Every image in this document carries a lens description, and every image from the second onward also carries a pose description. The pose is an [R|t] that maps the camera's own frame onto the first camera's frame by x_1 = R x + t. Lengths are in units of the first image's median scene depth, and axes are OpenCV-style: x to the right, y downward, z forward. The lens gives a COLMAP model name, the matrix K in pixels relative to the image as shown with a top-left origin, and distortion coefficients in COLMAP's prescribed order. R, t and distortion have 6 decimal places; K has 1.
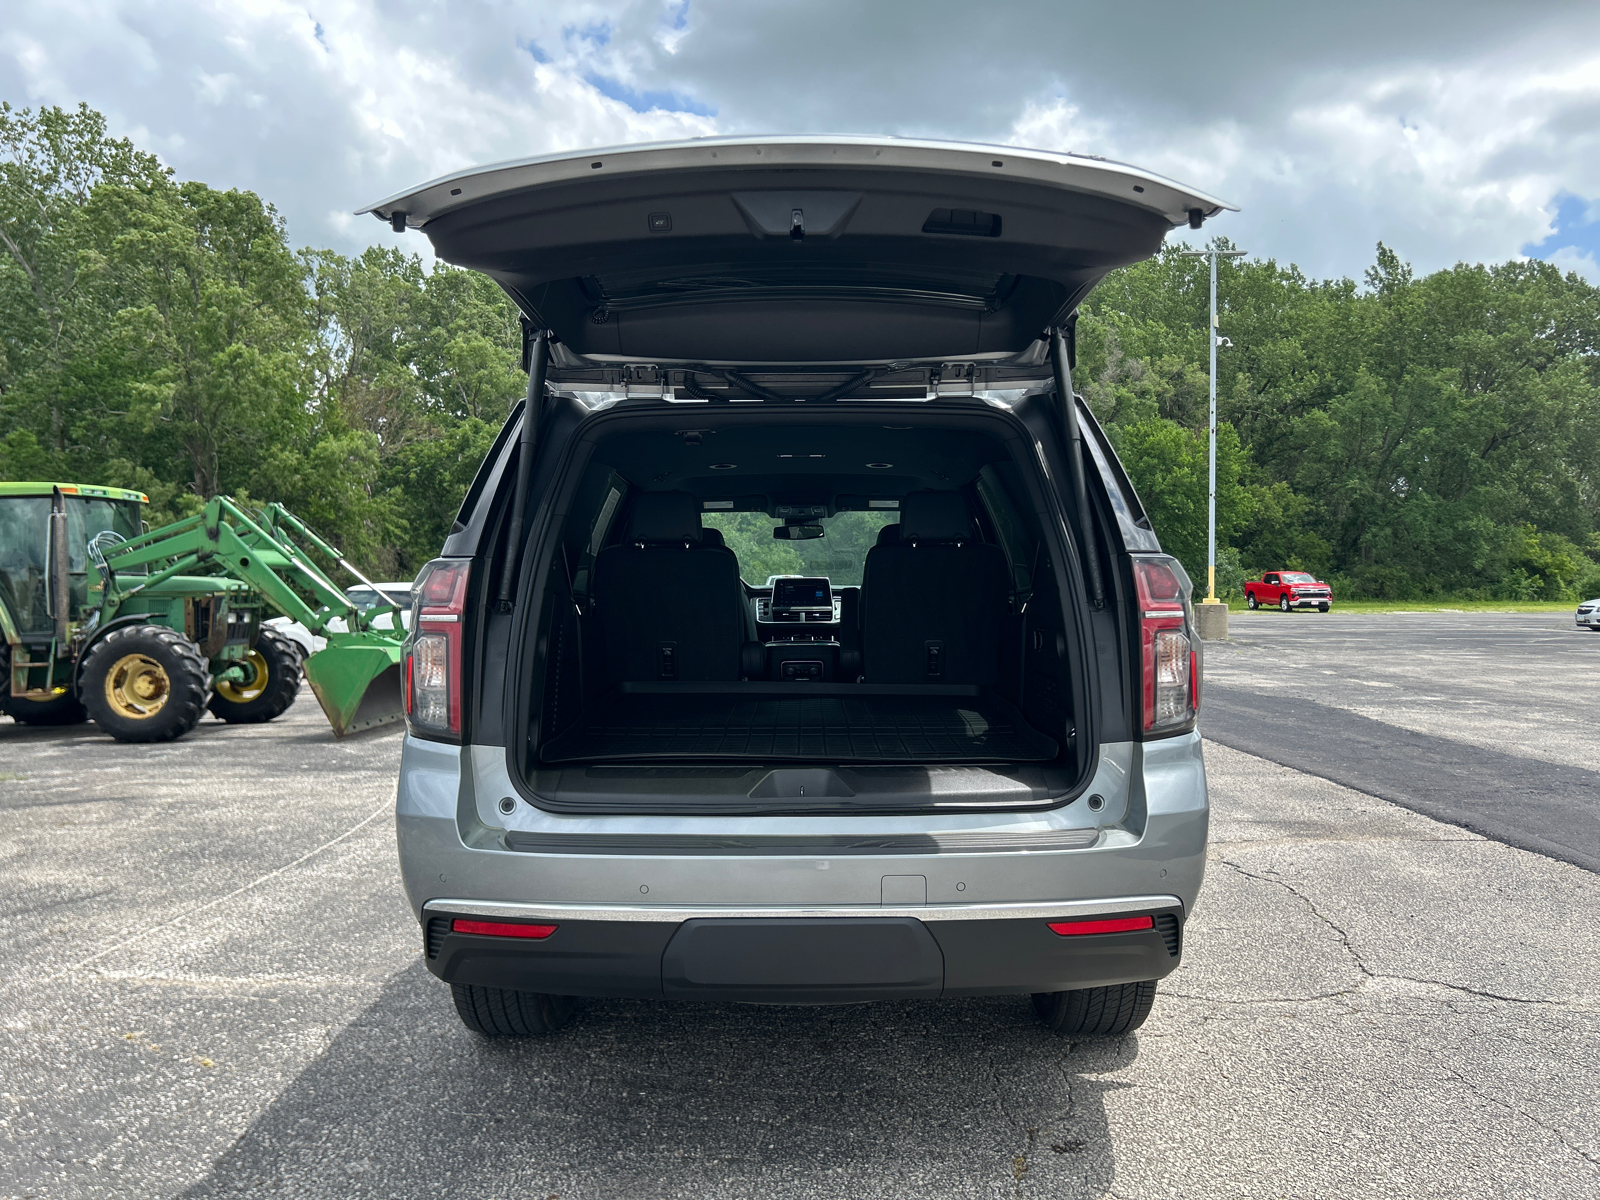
lens RADIAL K [[1203.1, 0, 806.7], [0, 1203.1, 605.9], [0, 0, 1]] dist [0.022161, -0.002938]
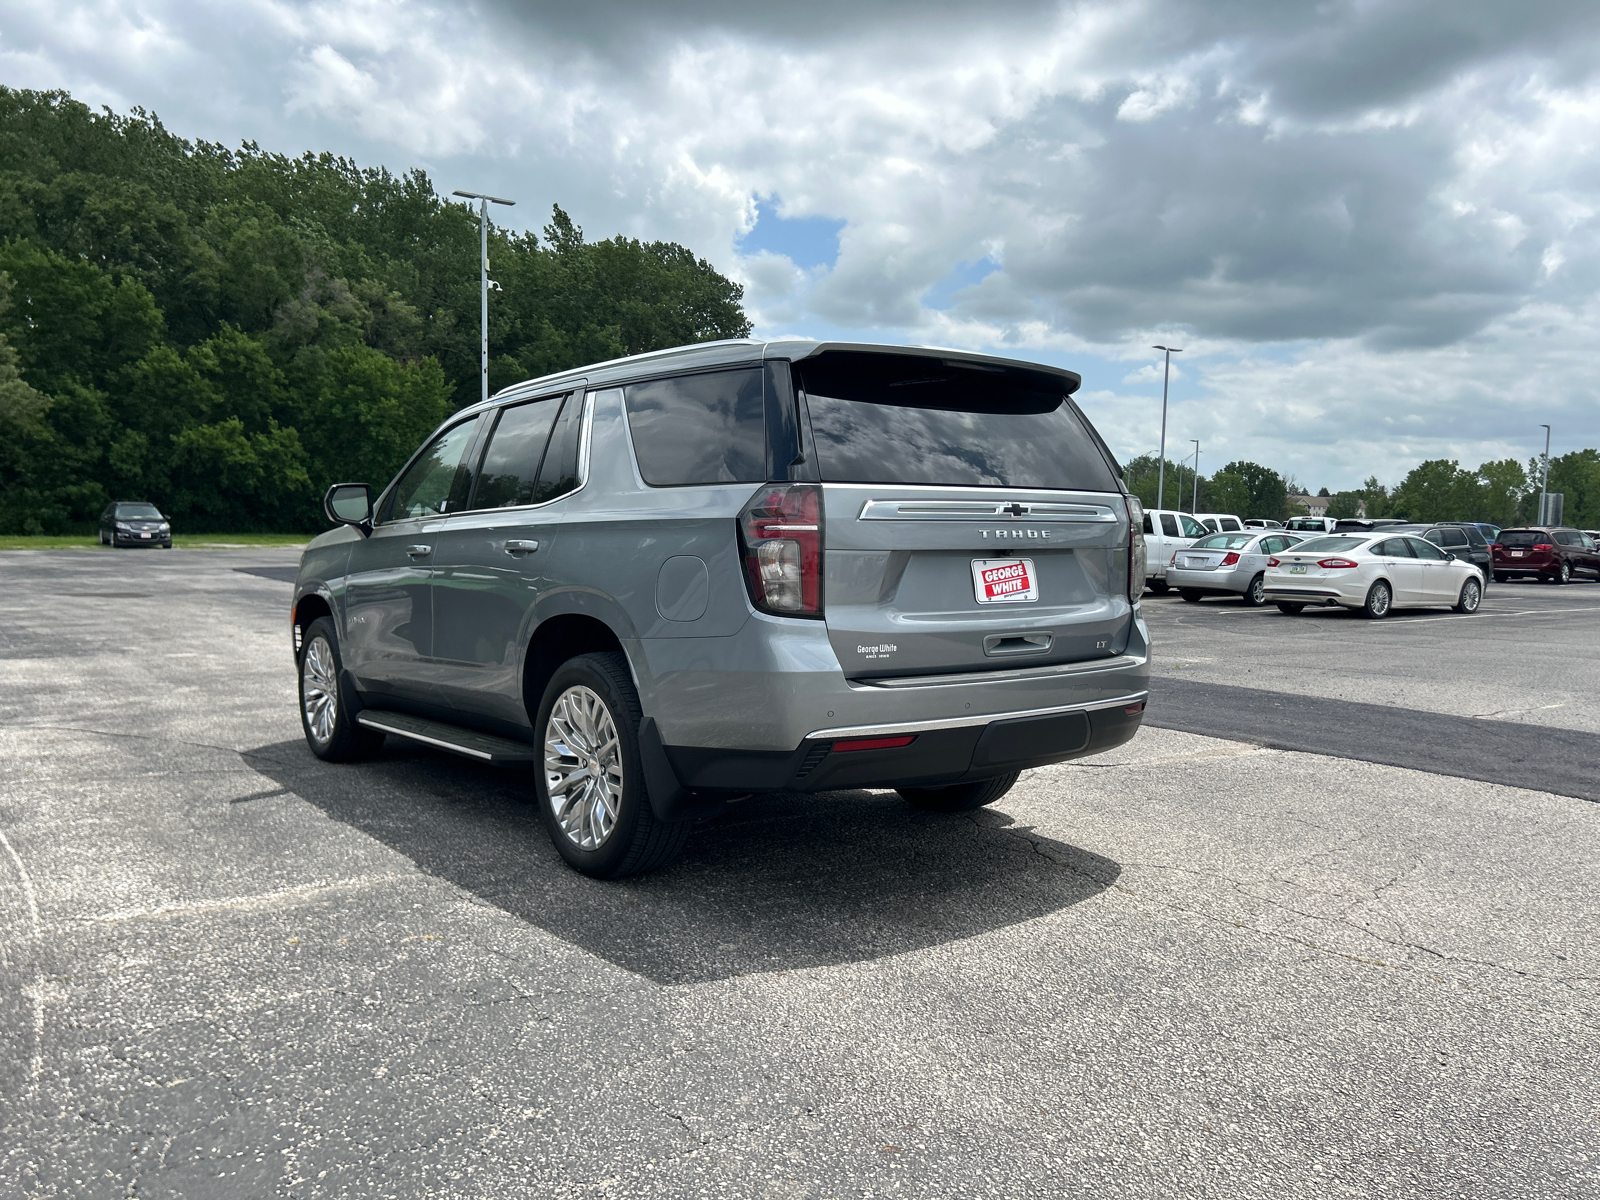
lens RADIAL K [[1197.8, 0, 819.9], [0, 1197.8, 605.1], [0, 0, 1]] dist [0.053430, -0.062187]
pose [[0.781240, -0.026782, 0.623656, -0.277777], [-0.006949, 0.998644, 0.051591, 0.007032], [-0.624192, -0.044639, 0.779995, -0.014316]]
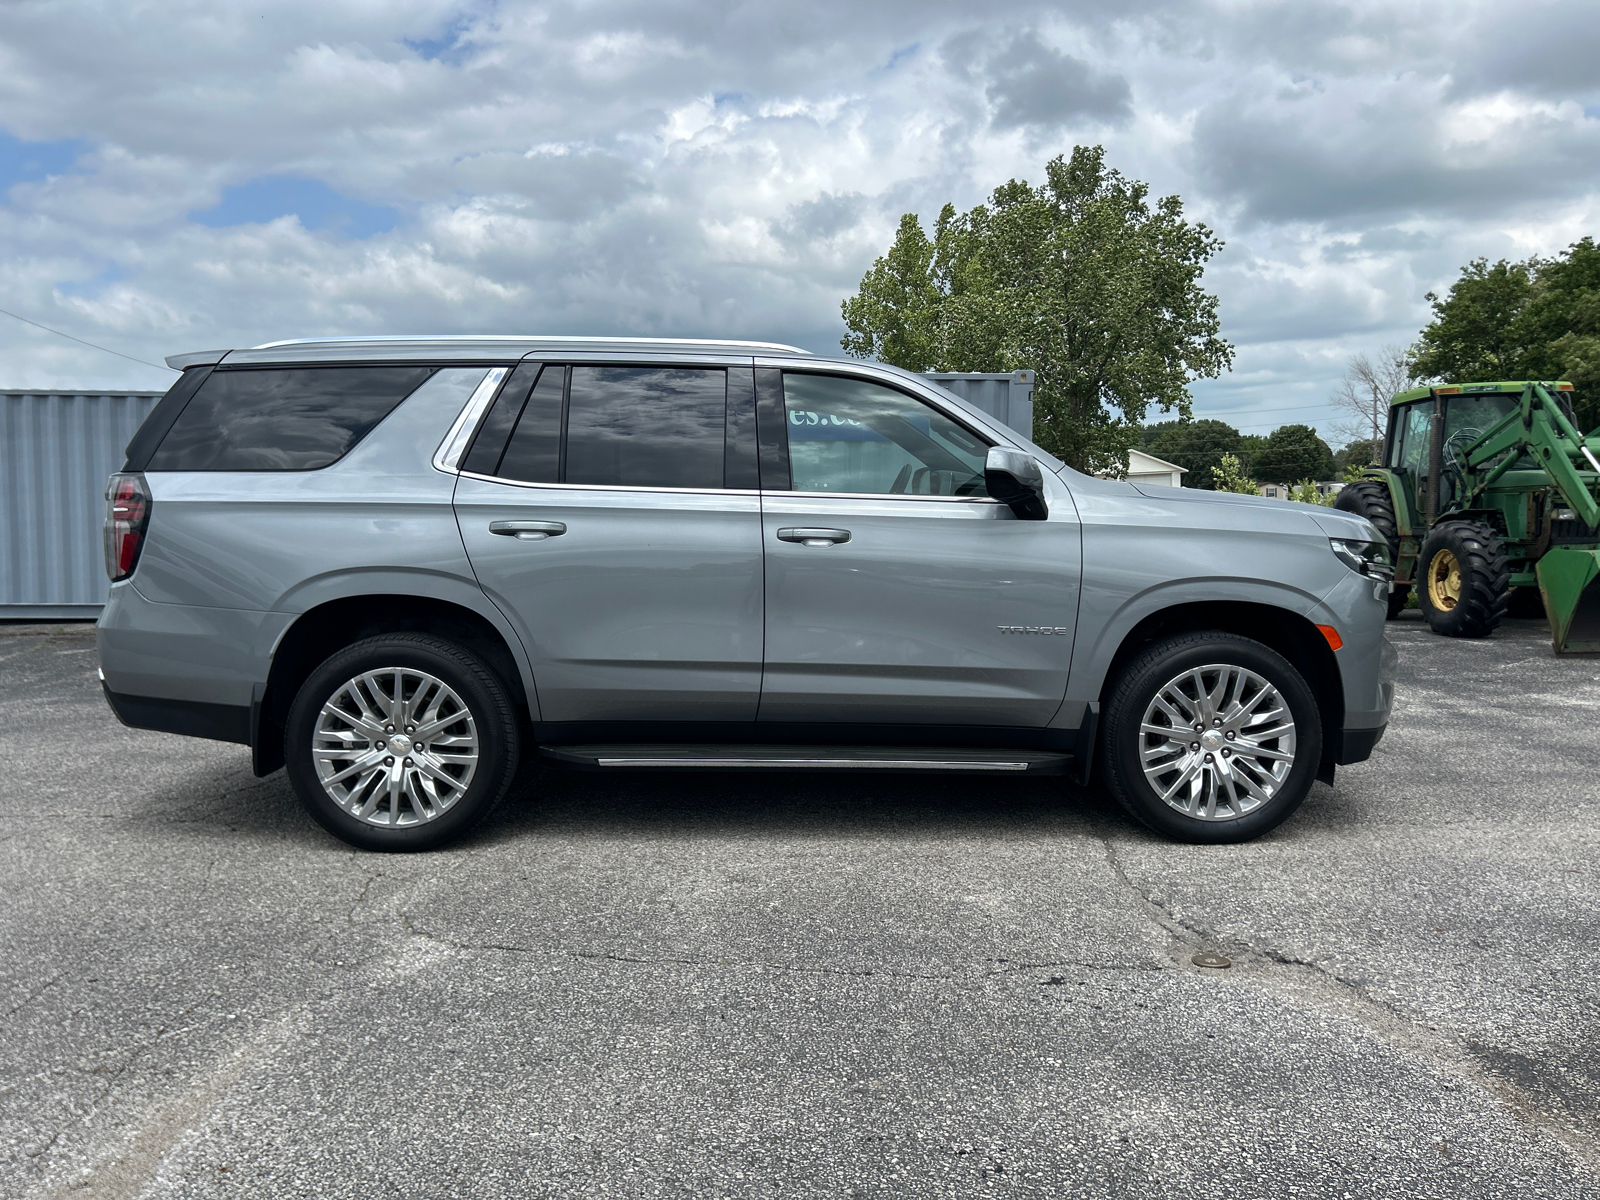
lens RADIAL K [[1208.8, 0, 832.0], [0, 1208.8, 605.3], [0, 0, 1]] dist [0.110378, -0.123457]
pose [[0.041149, 0.084293, -0.995591, 0.507343], [0.000873, 0.996432, 0.084401, -0.001187], [0.999153, -0.004342, 0.040929, 0.476040]]
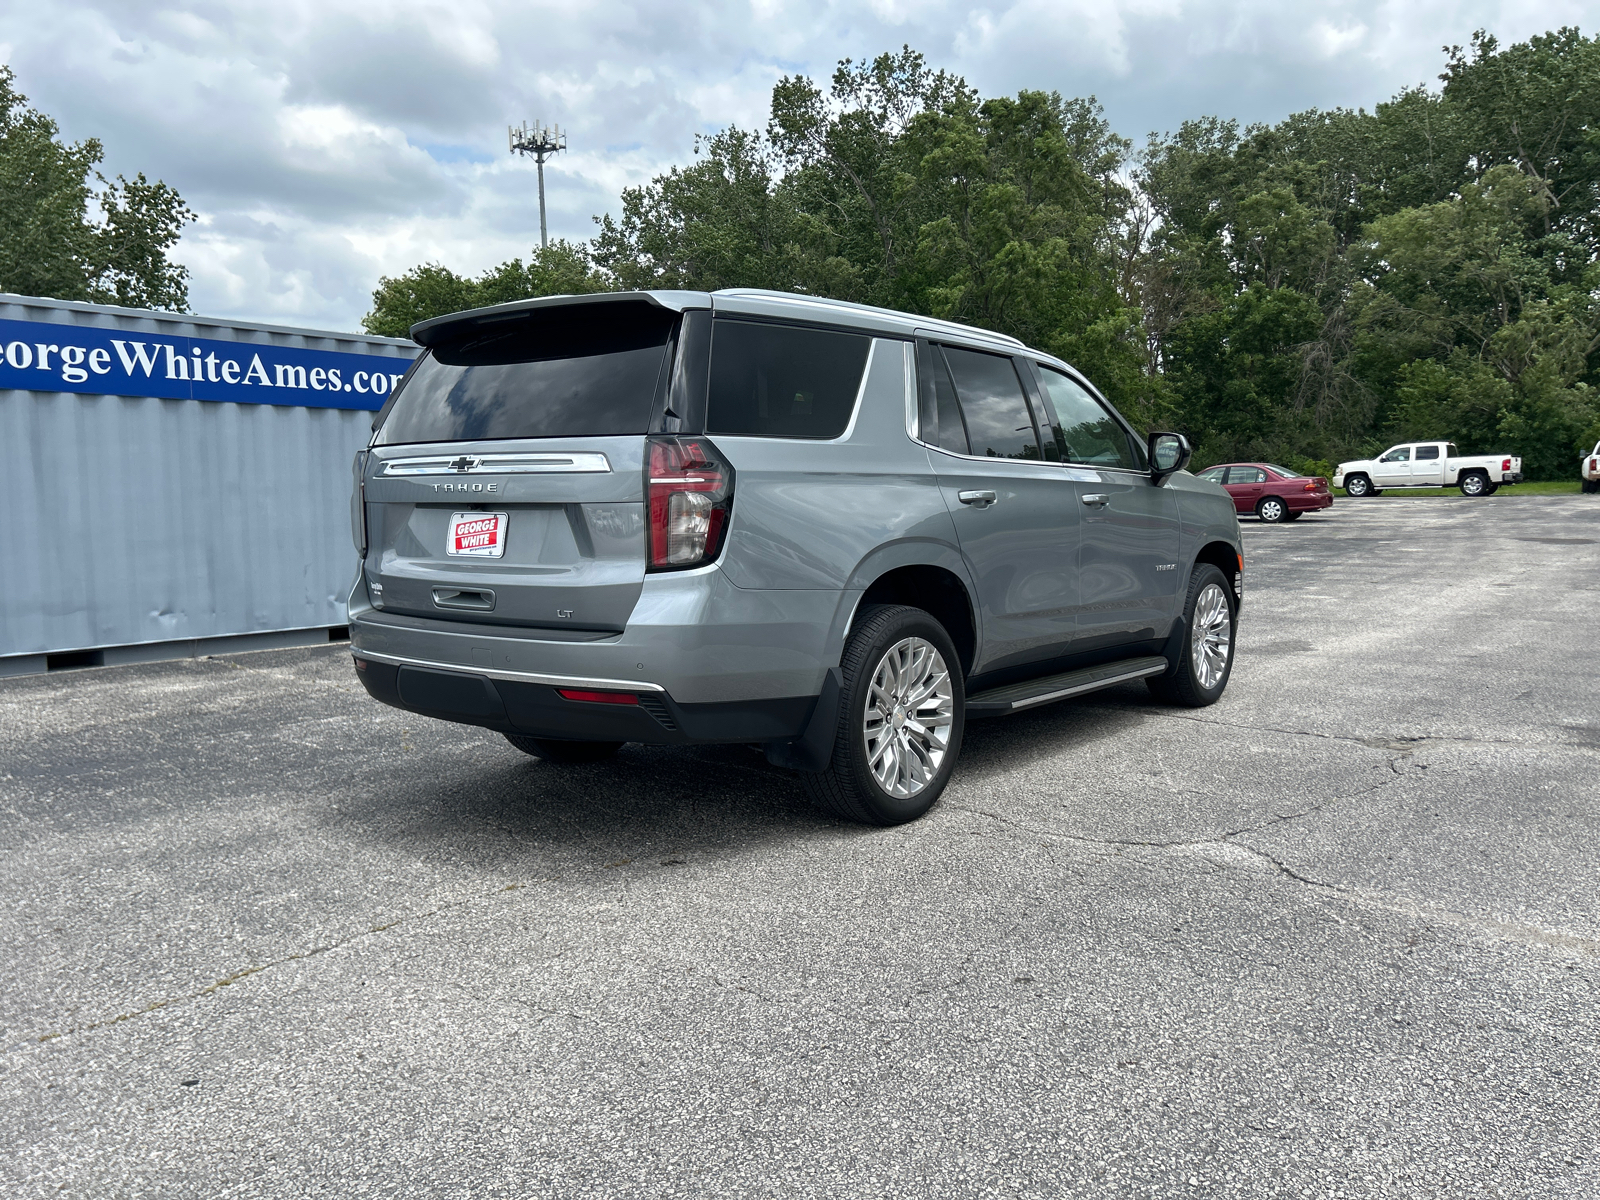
lens RADIAL K [[1197.8, 0, 819.9], [0, 1197.8, 605.1], [0, 0, 1]] dist [0.053430, -0.062187]
pose [[0.792944, 0.057331, -0.606592, 0.310680], [0.005248, 0.994884, 0.100890, 0.002969], [0.609273, -0.083184, 0.788586, 0.009109]]
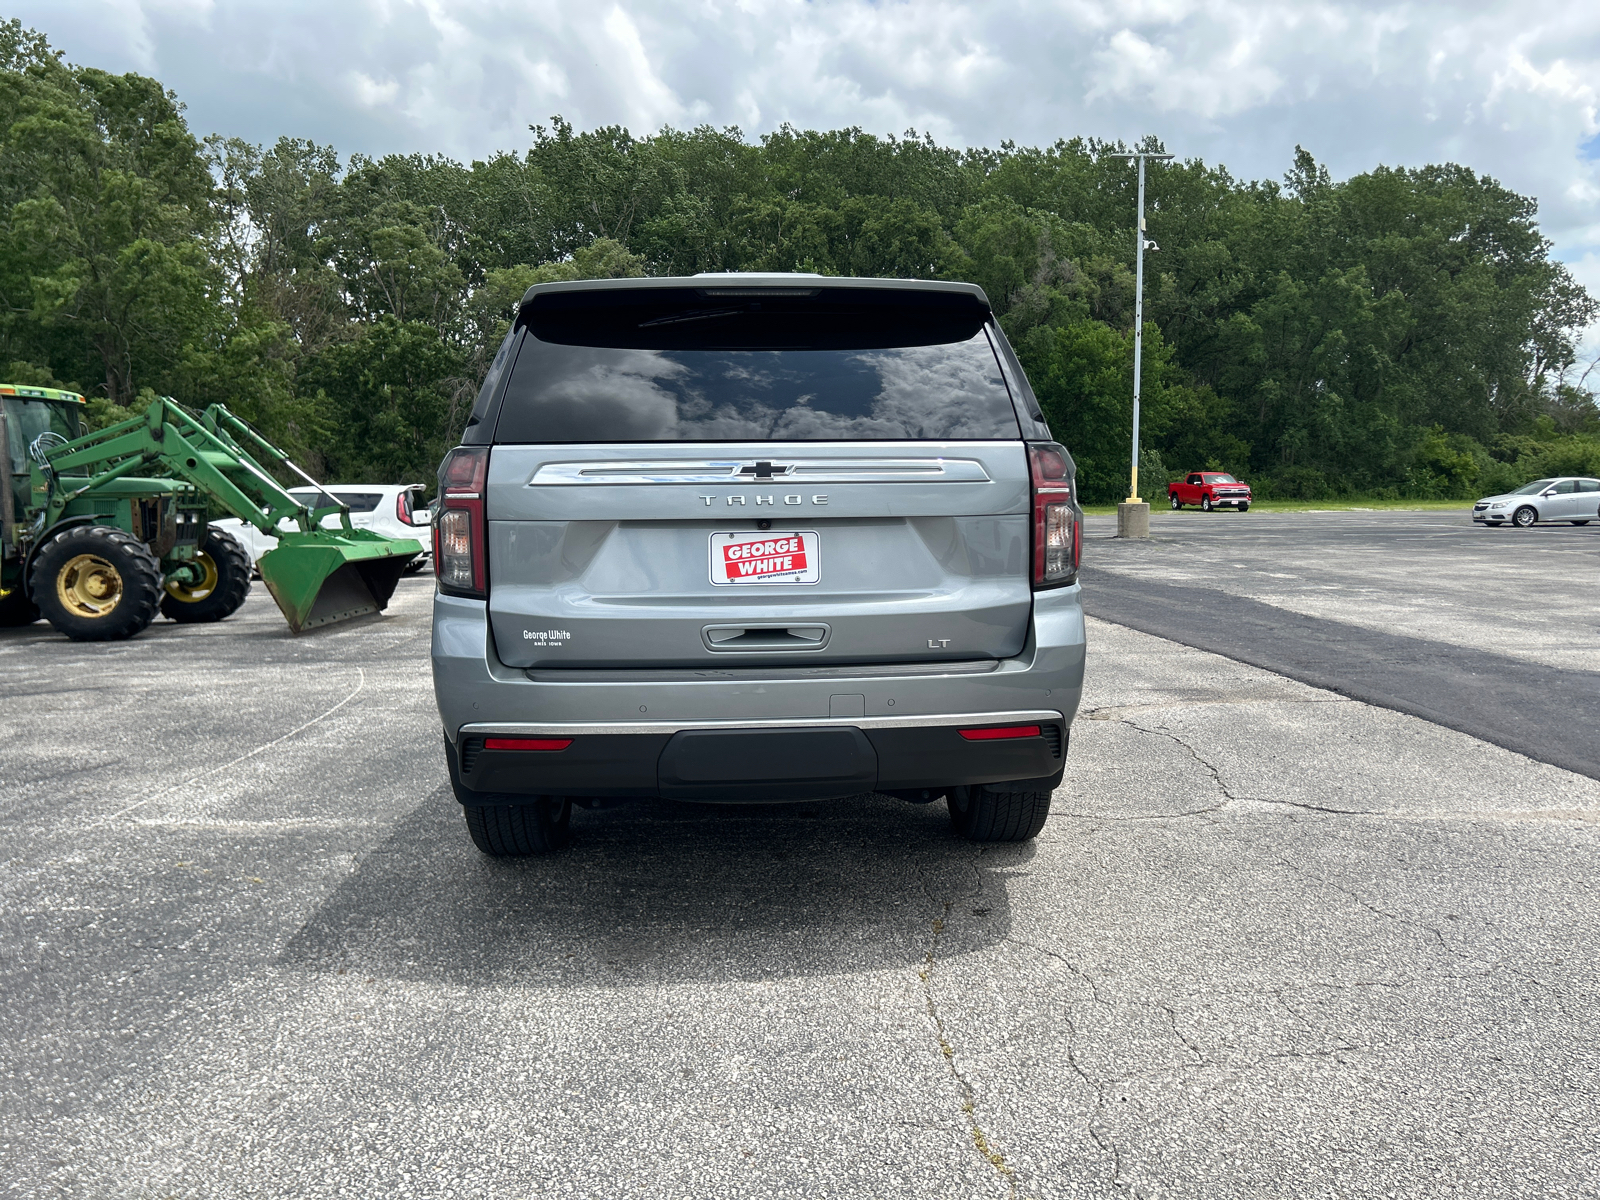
lens RADIAL K [[1197.8, 0, 819.9], [0, 1197.8, 605.1], [0, 0, 1]] dist [0.053430, -0.062187]
pose [[0.997873, -0.011380, 0.064182, -0.006481], [0.006283, 0.996850, 0.079065, 0.006474], [-0.064880, -0.078494, 0.994801, -0.057735]]
